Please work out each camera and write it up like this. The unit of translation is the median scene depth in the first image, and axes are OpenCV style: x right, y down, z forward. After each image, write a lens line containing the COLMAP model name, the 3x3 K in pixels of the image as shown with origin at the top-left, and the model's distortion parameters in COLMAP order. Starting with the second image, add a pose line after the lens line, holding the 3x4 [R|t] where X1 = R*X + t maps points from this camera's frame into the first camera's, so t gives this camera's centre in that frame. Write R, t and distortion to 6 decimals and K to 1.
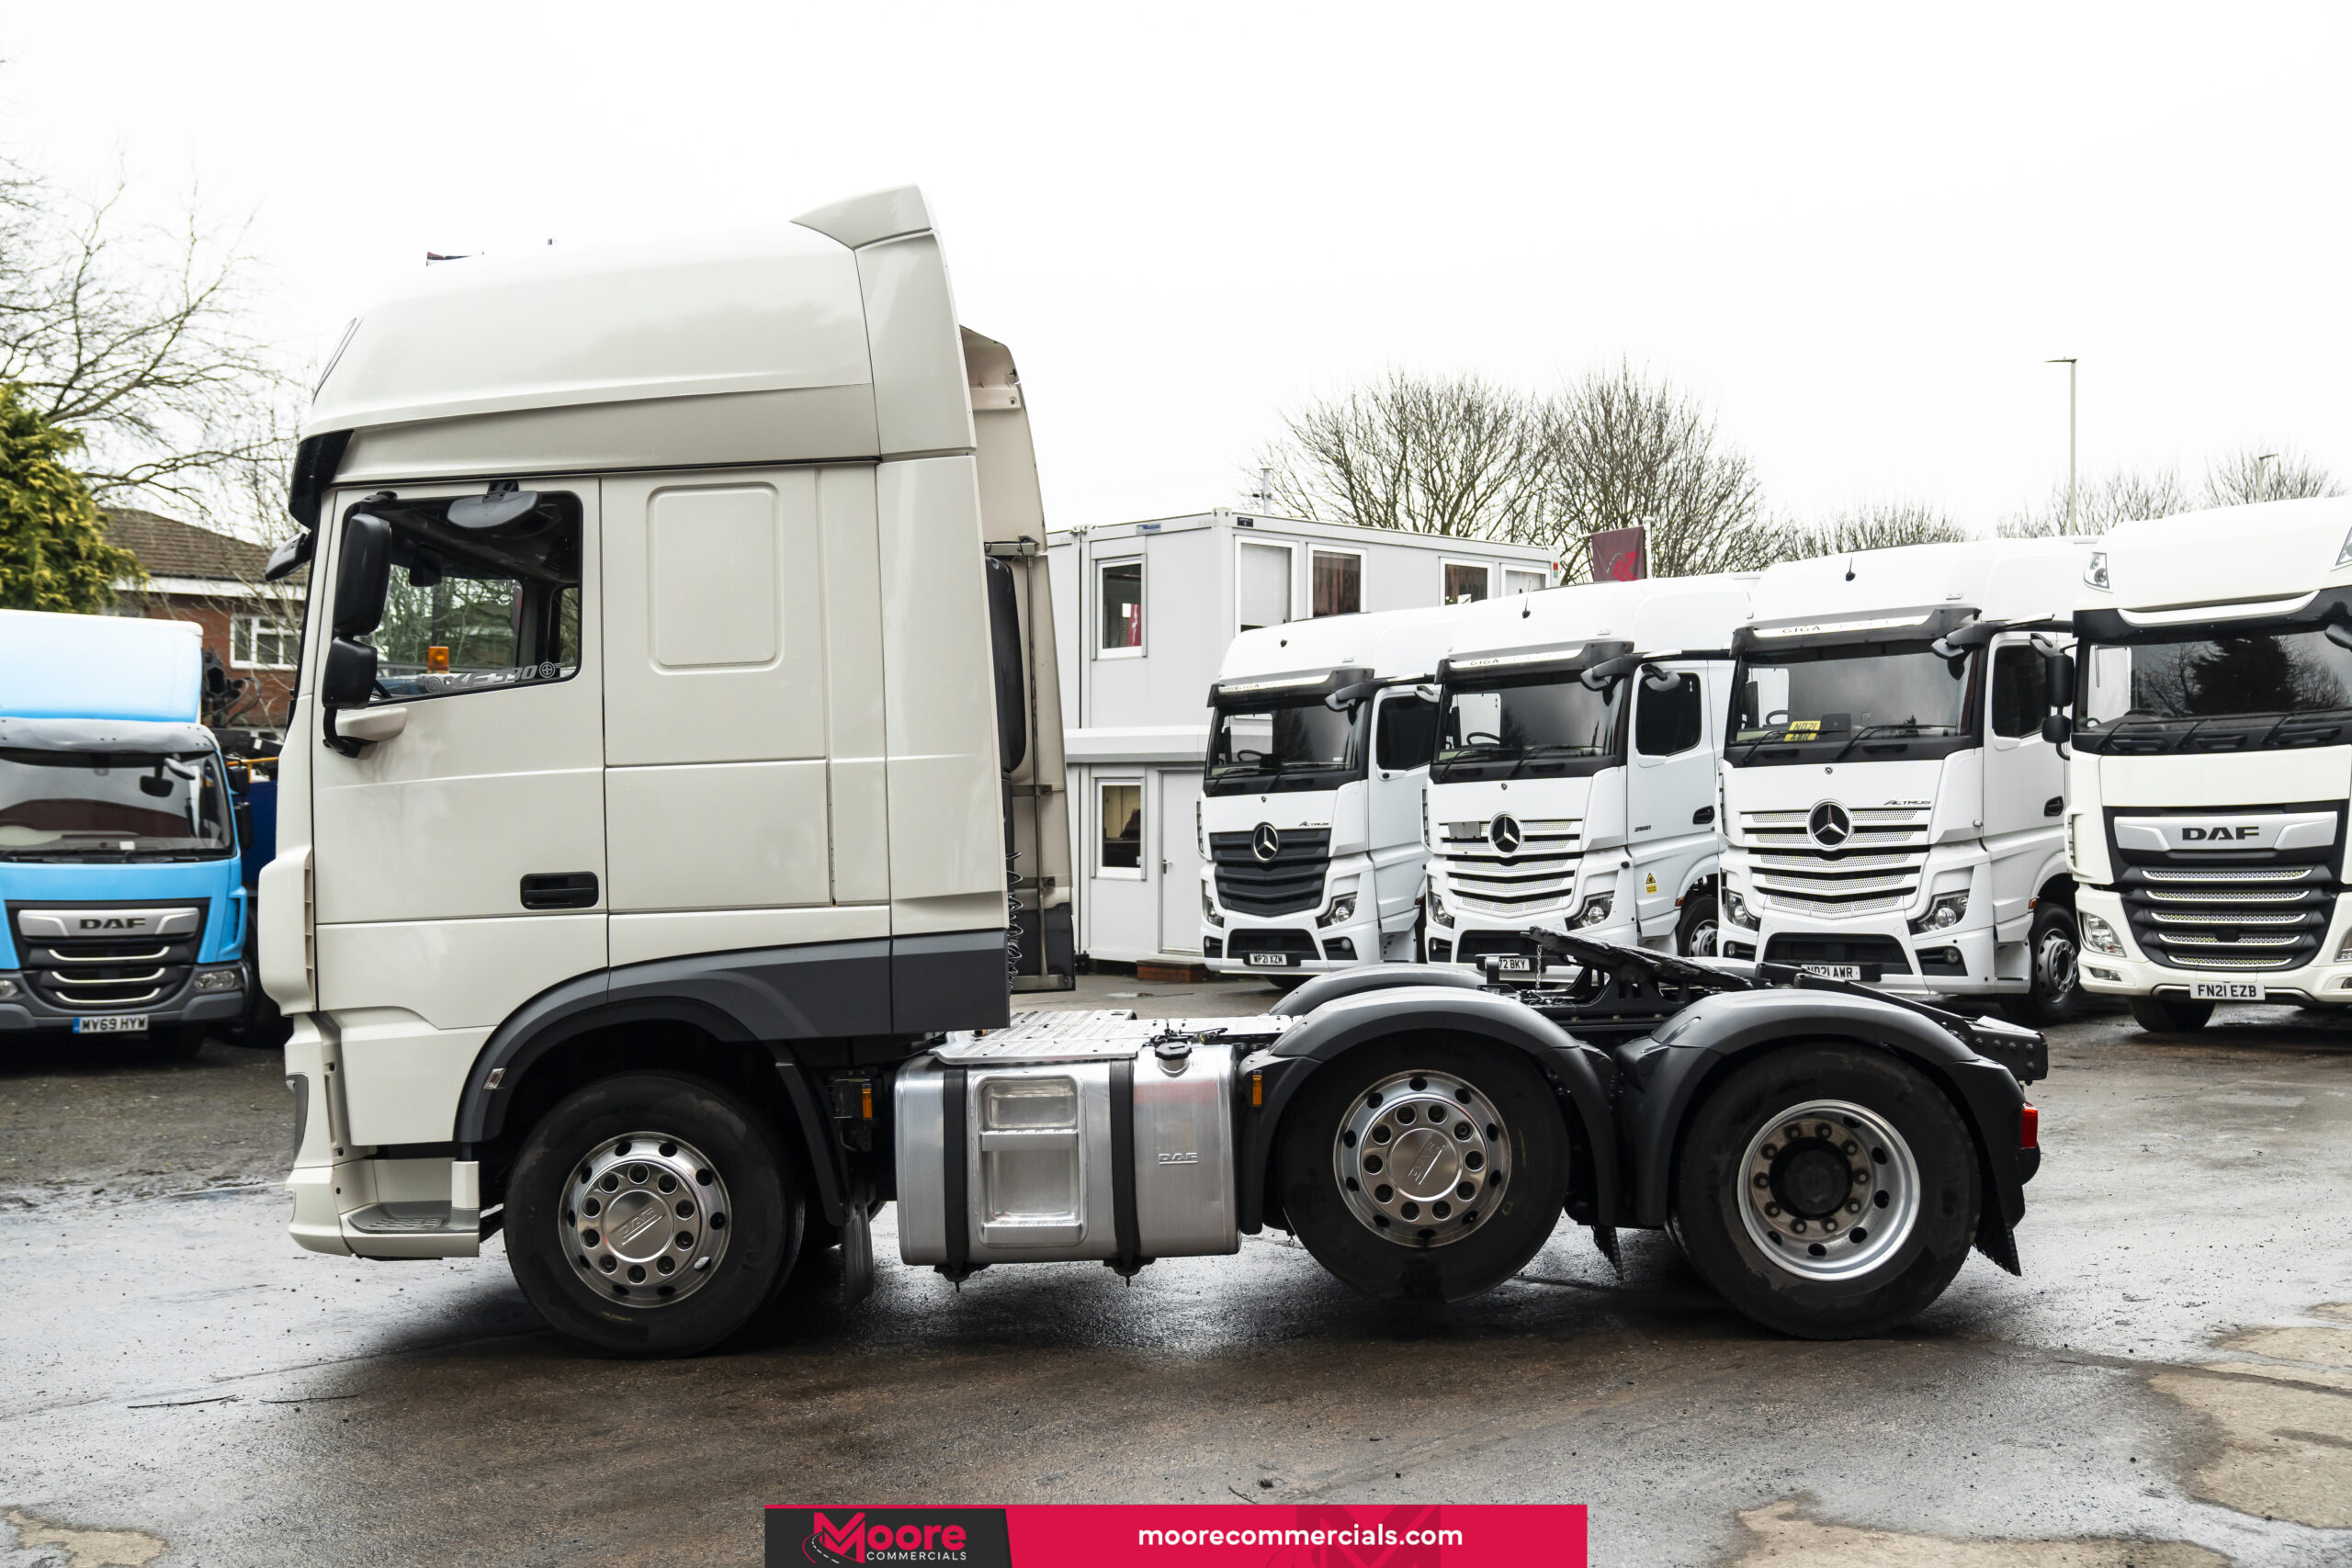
lens RADIAL K [[2365.0, 0, 1176.0], [0, 2365.0, 784.0], [0, 0, 1]] dist [-0.006660, 0.000920]
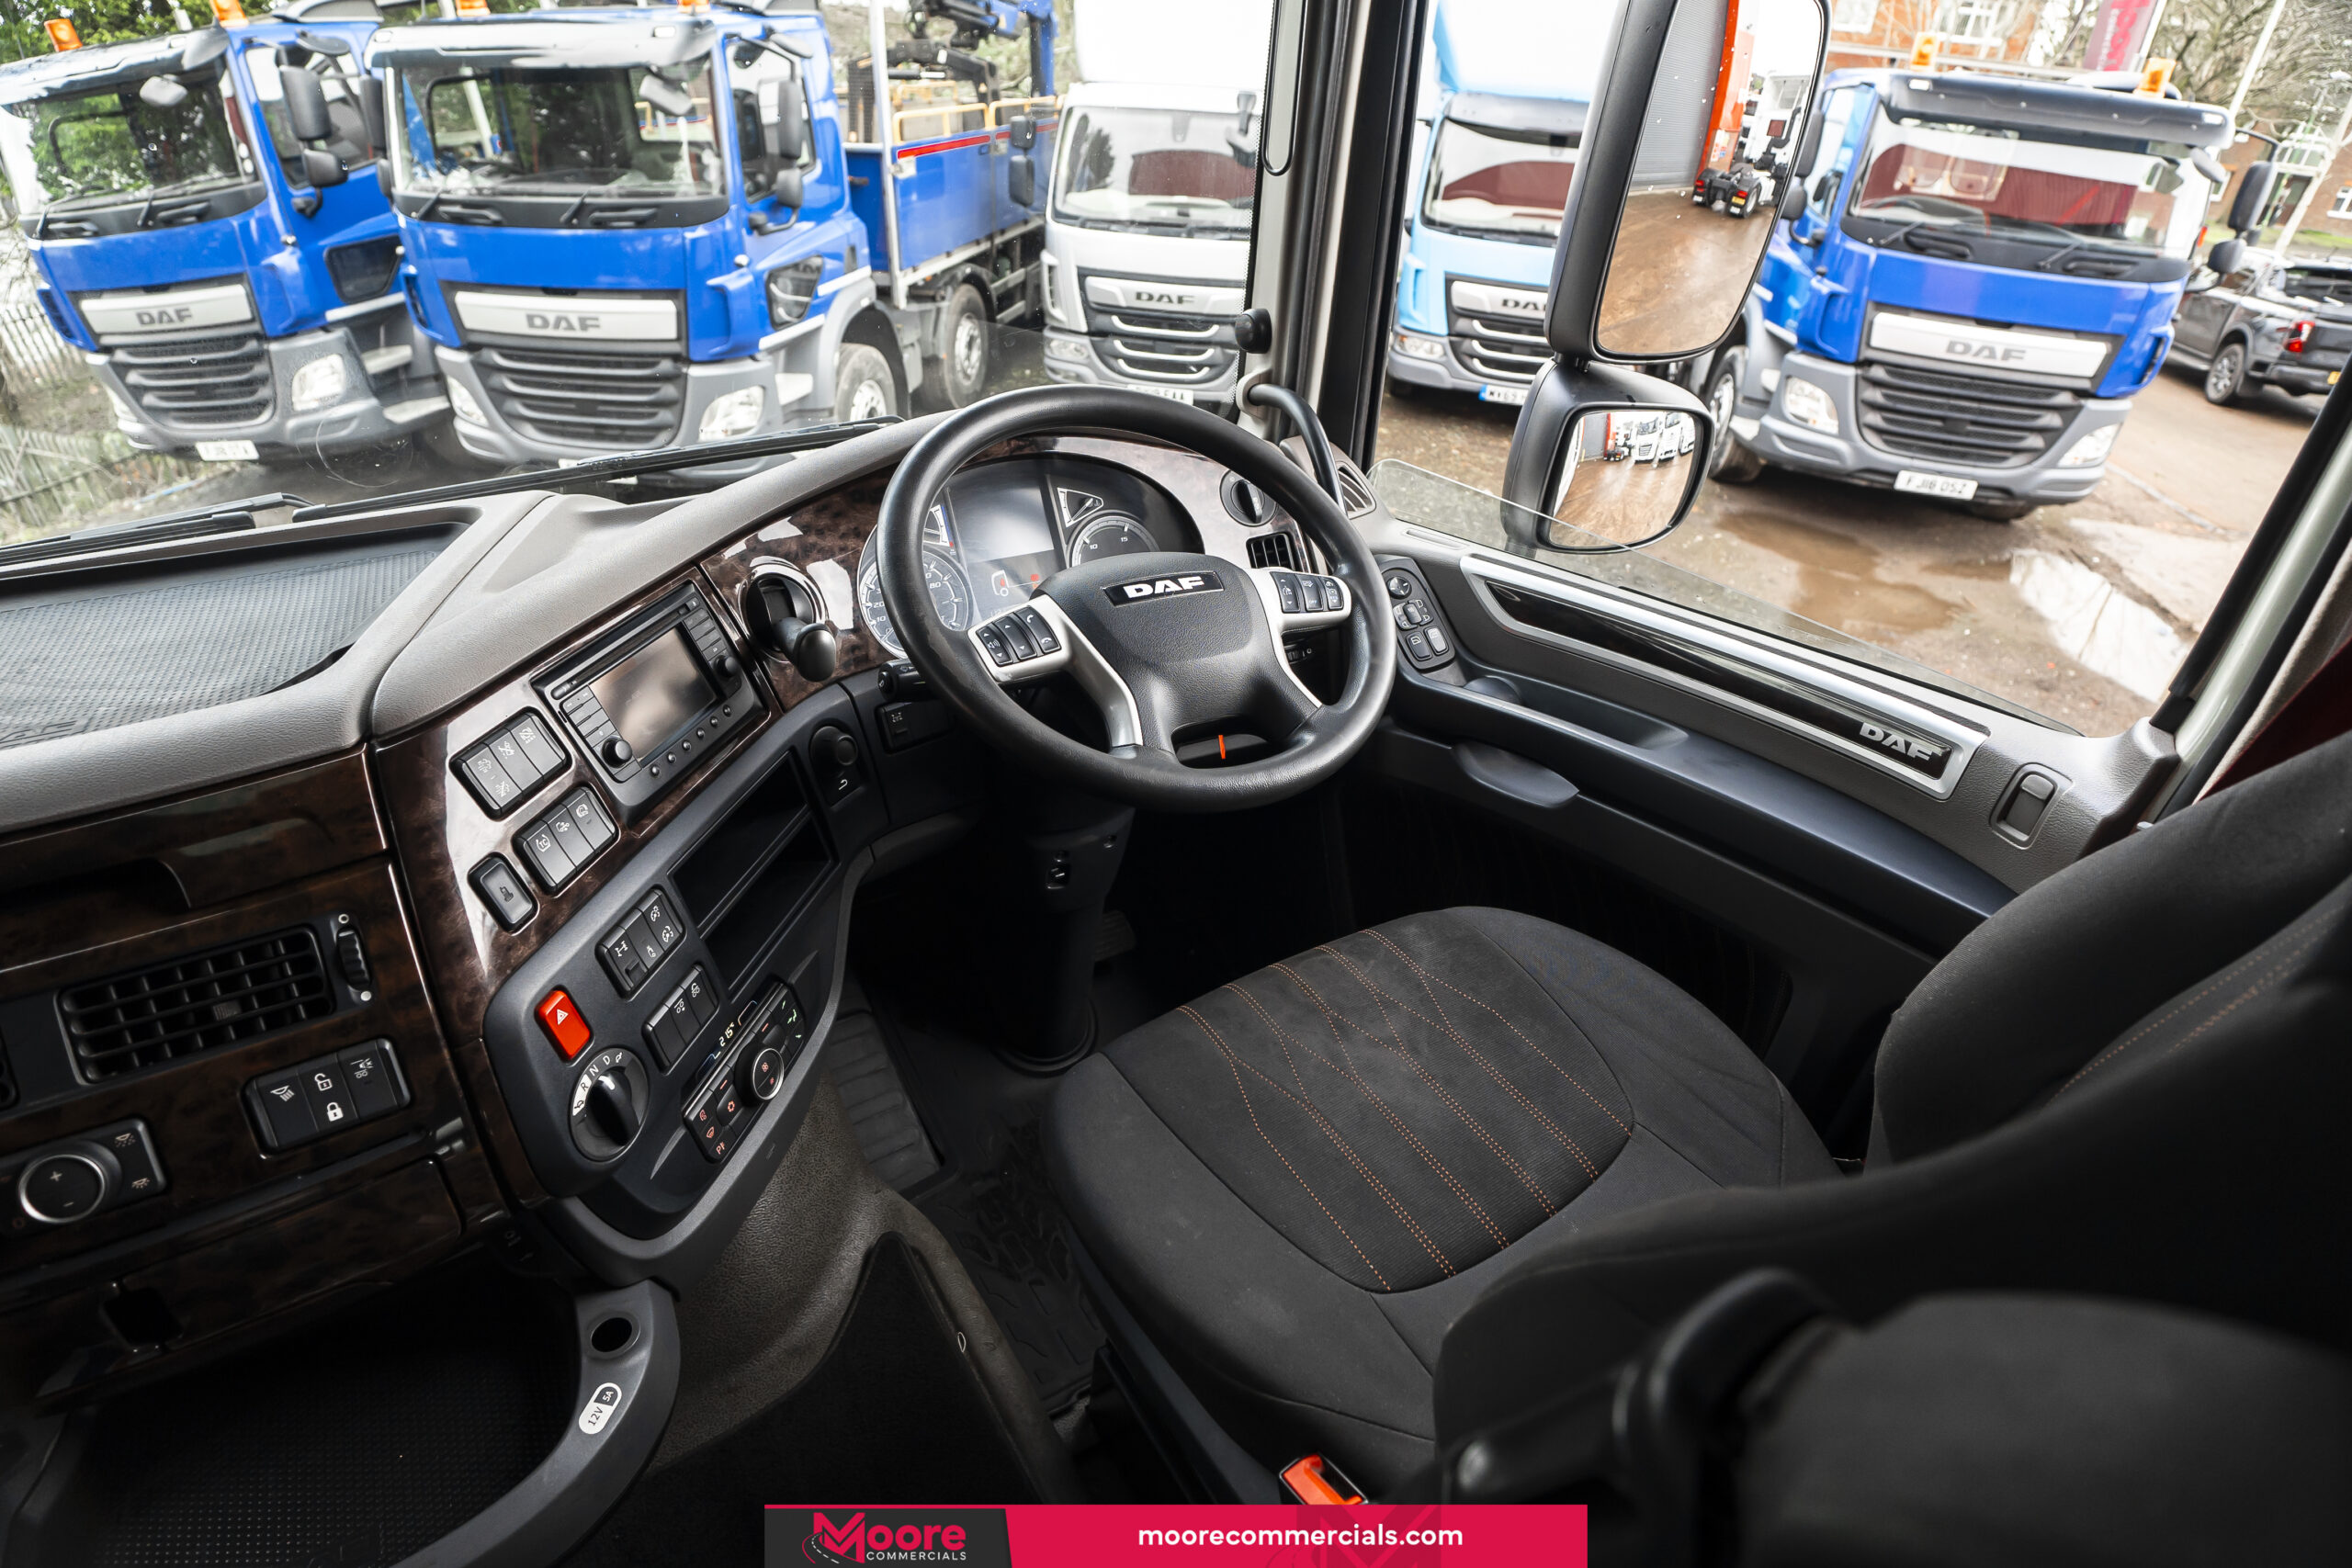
lens RADIAL K [[1117.3, 0, 1176.0], [0, 1117.3, 784.0], [0, 0, 1]] dist [-0.103258, 0.021551]
pose [[0.568944, 0.480170, -0.667637, -0.102695], [-0.031653, 0.824024, 0.565670, -0.037878], [0.821767, -0.300702, 0.484022, 0.561759]]
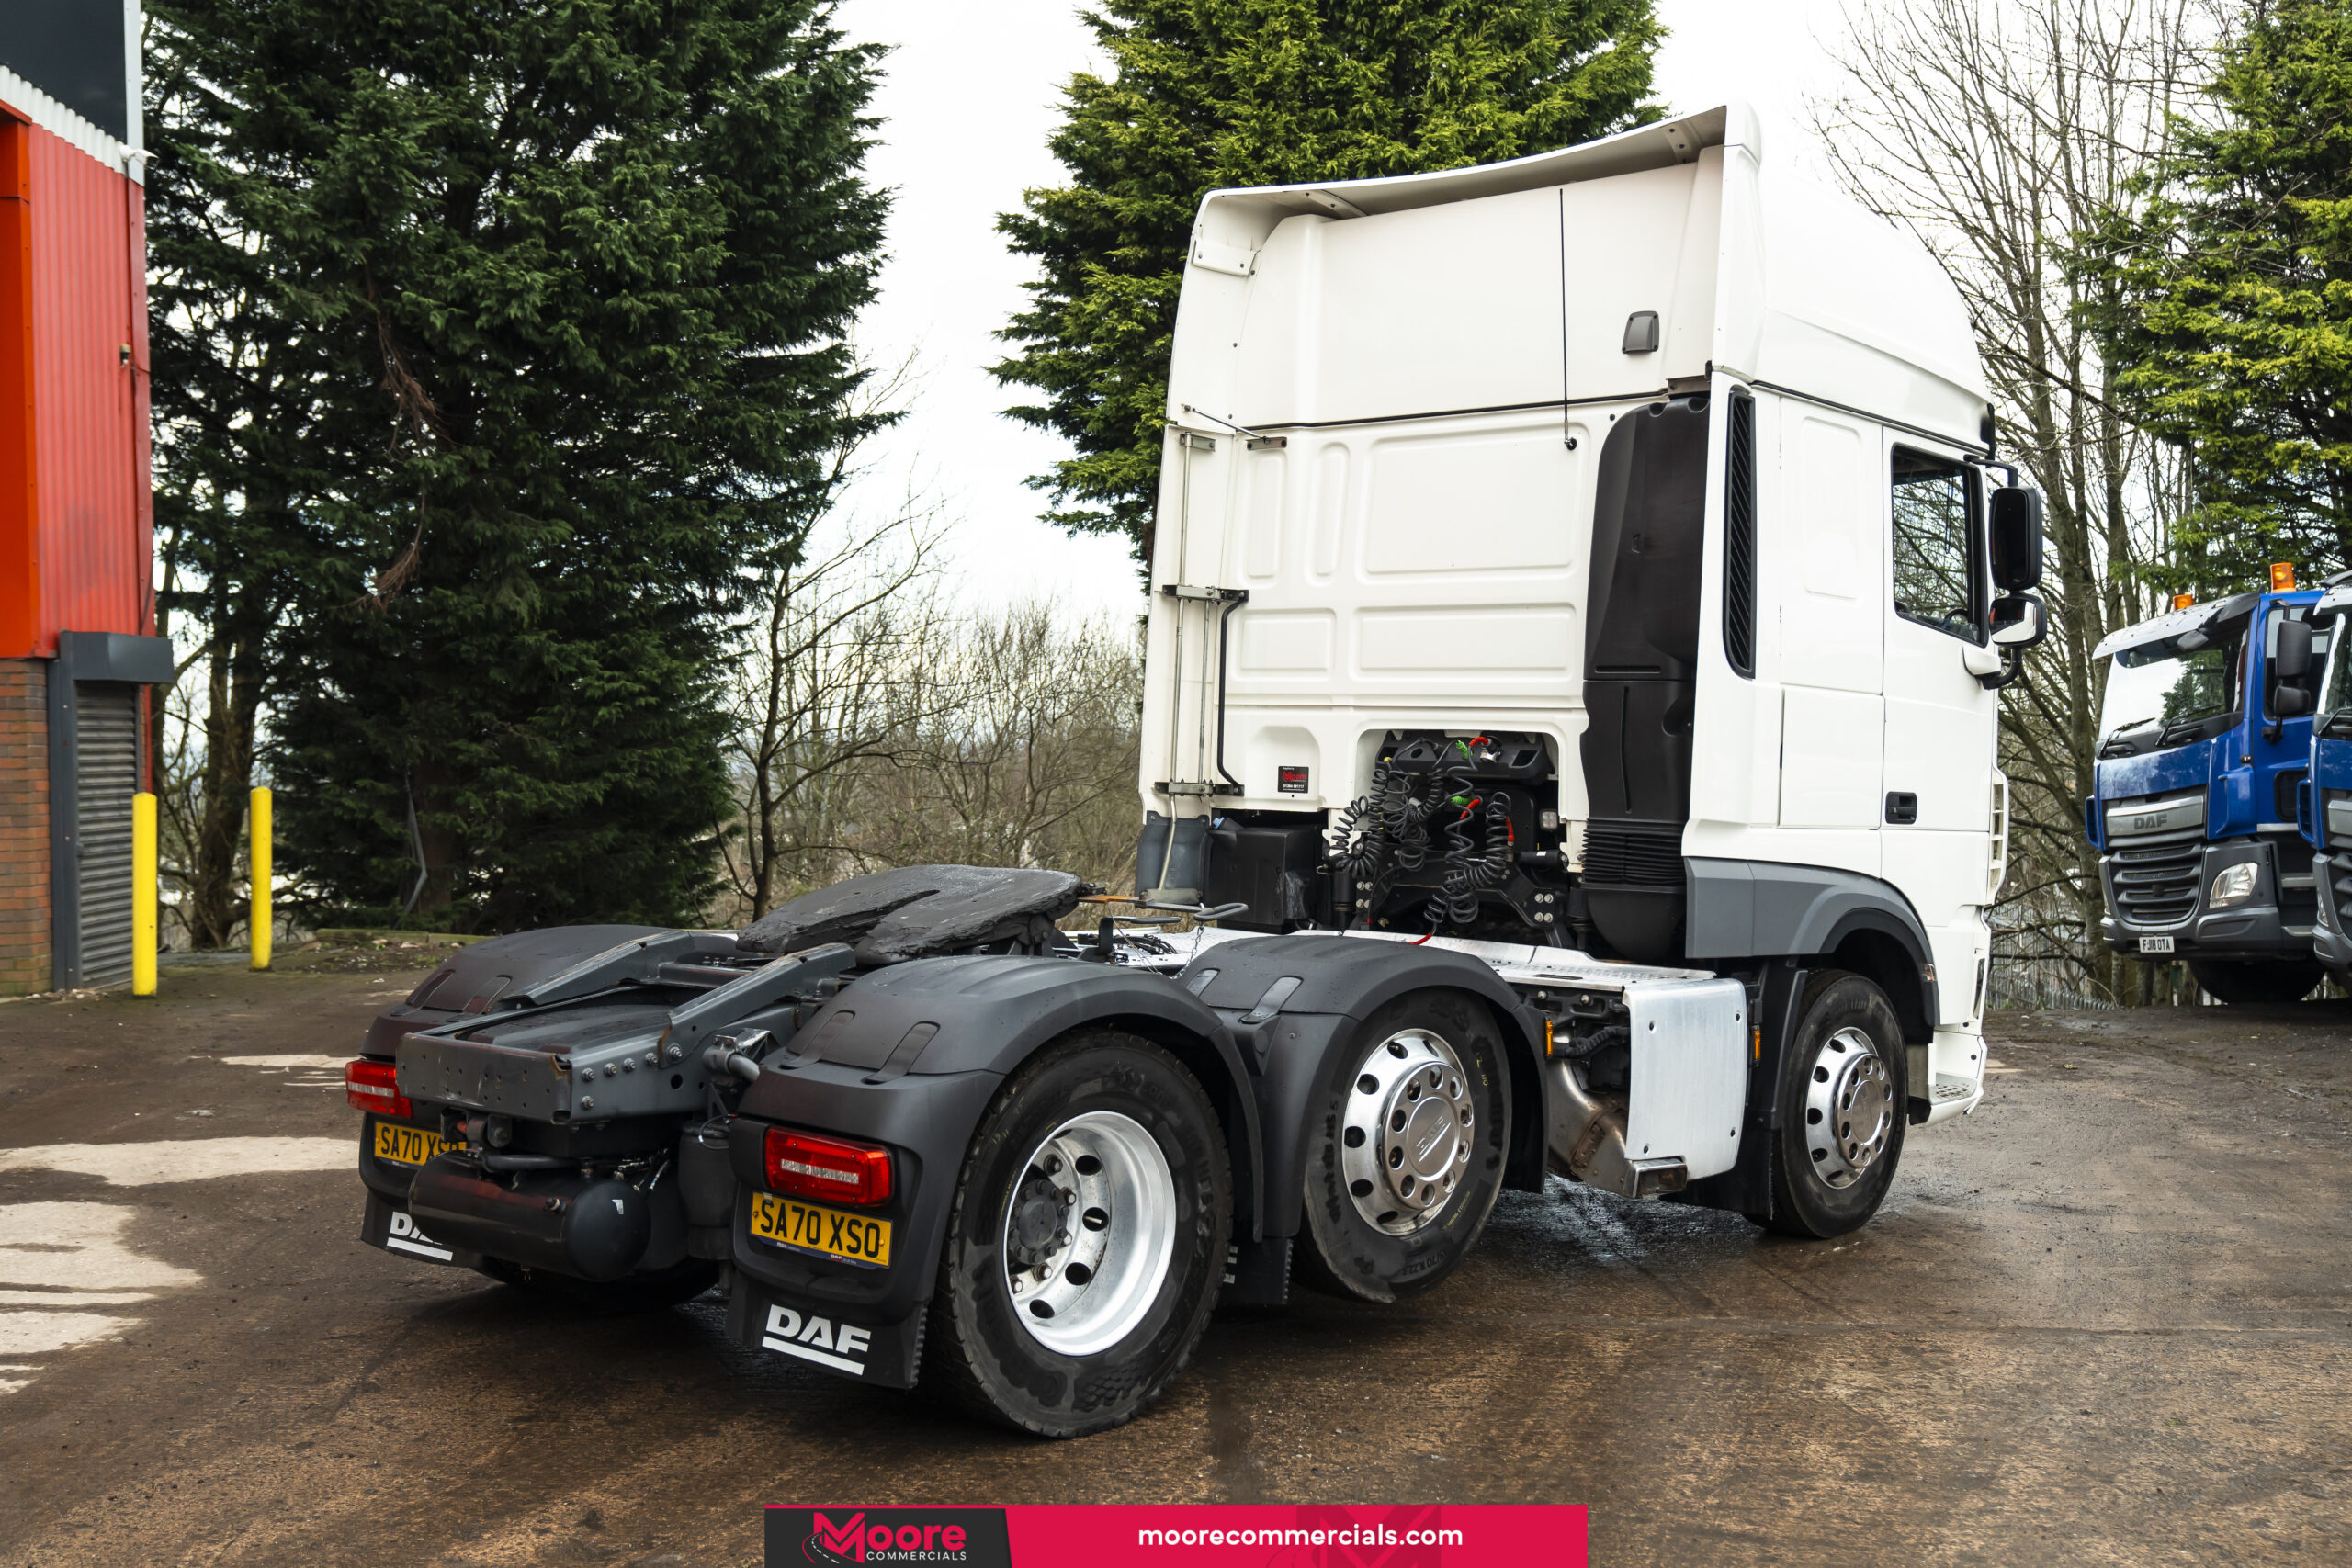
lens RADIAL K [[2411.7, 0, 1176.0], [0, 2411.7, 784.0], [0, 0, 1]] dist [-0.003185, 0.015147]
pose [[-0.646537, 0.018728, -0.762653, 0.390725], [0.018796, 0.999786, 0.008617, 0.014137], [0.762651, -0.008764, -0.646751, 0.837506]]
